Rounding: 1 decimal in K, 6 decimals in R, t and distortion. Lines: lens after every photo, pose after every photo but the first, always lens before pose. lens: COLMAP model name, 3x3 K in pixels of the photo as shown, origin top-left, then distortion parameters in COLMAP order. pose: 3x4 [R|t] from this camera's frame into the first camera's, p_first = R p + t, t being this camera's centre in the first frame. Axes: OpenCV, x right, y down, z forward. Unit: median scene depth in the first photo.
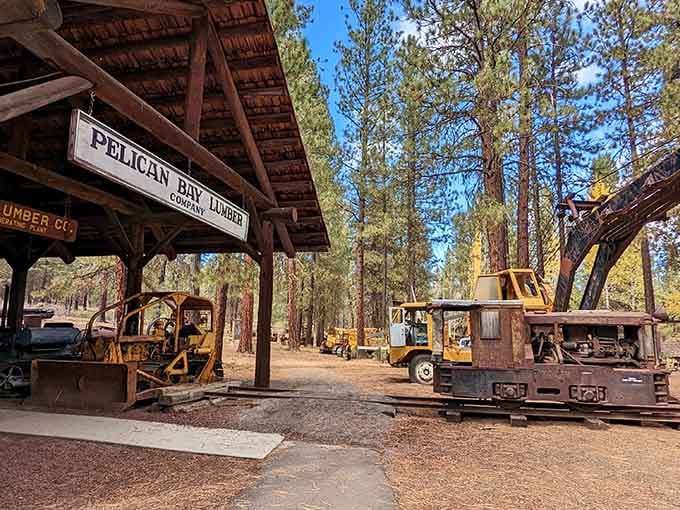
lens RADIAL K [[562.3, 0, 340.1], [0, 562.3, 254.0], [0, 0, 1]] dist [0.016400, 0.004162]
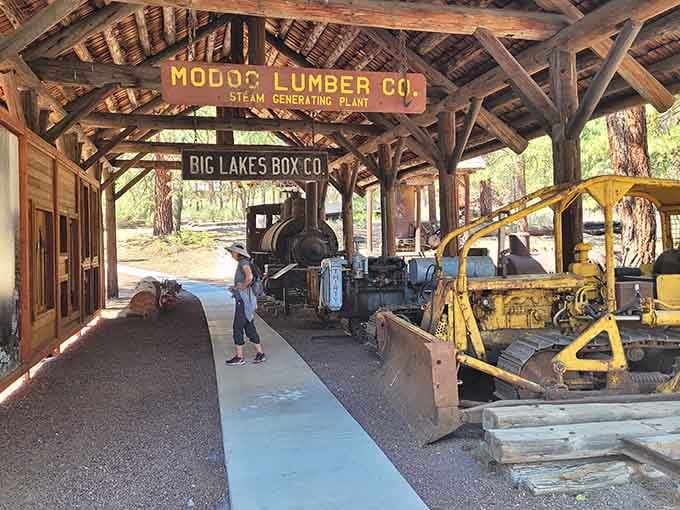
lens RADIAL K [[562.3, 0, 338.4], [0, 562.3, 252.9], [0, 0, 1]] dist [0.016400, 0.004162]
pose [[0.445800, -0.006124, -0.895112, 0.003882], [0.142451, 0.987718, 0.064188, 0.073852], [0.883725, -0.156124, 0.441197, 0.670906]]
